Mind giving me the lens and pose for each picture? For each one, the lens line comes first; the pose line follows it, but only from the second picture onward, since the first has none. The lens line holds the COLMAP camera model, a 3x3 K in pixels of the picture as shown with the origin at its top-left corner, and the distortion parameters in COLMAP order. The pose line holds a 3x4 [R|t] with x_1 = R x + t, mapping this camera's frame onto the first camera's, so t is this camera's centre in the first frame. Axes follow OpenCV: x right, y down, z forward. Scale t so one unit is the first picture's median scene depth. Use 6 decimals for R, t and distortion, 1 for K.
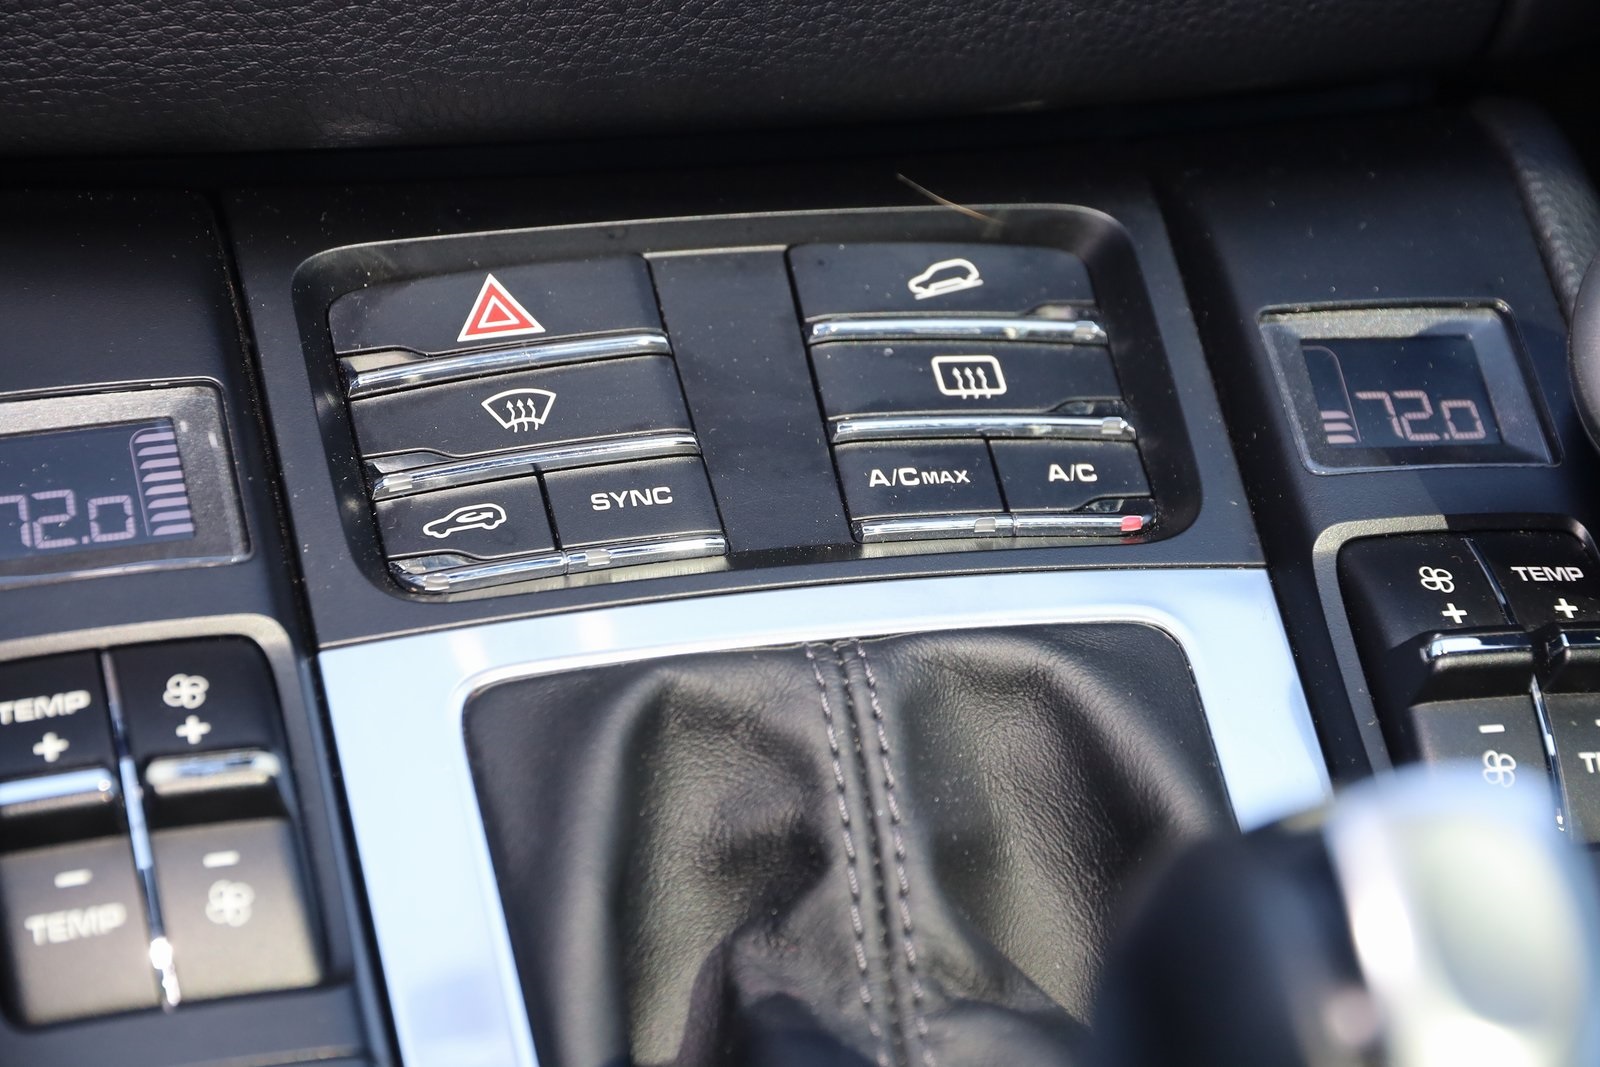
lens RADIAL K [[3345.4, 0, 803.9], [0, 3345.4, 537.7], [0, 0, 1]] dist [-0.004604, 0.000000]
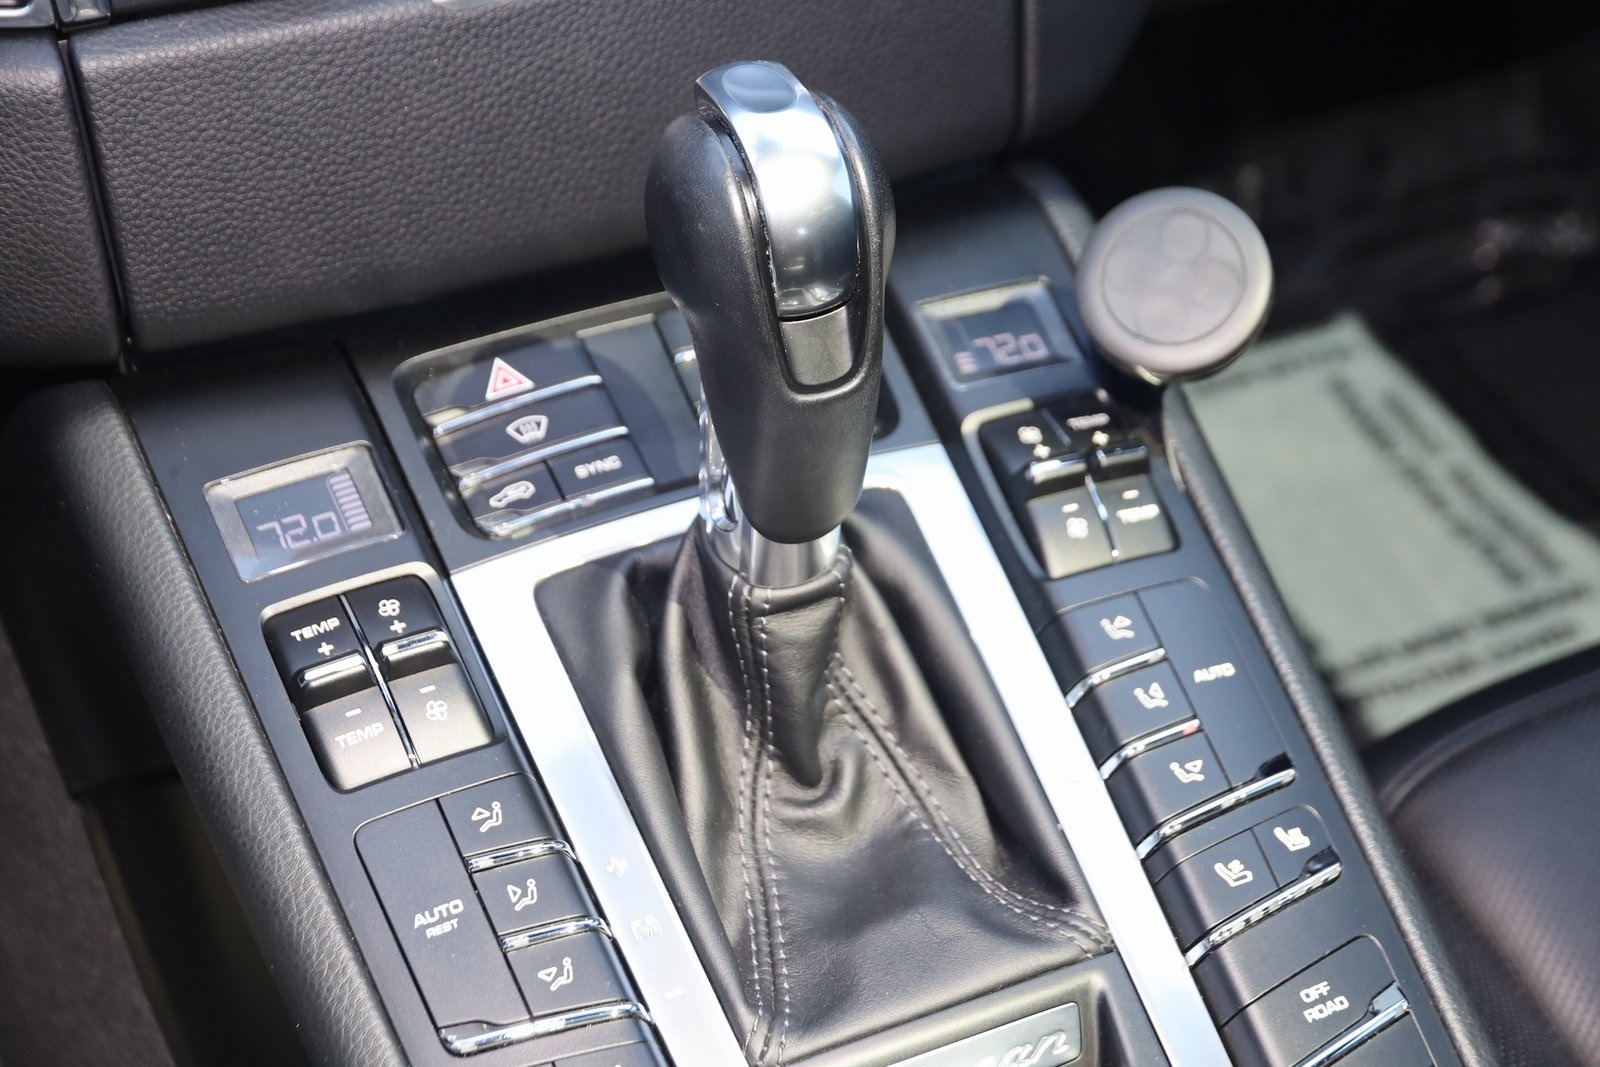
lens RADIAL K [[2610.7, 0, 789.8], [0, 2610.7, 537.0], [0, 0, 1]] dist [0.046414, 0.000000]
pose [[0.982787, -0.175295, 0.058318, -0.038426], [0.173494, 0.984224, 0.034667, -0.005125], [-0.063475, -0.023953, 0.997696, -0.453616]]
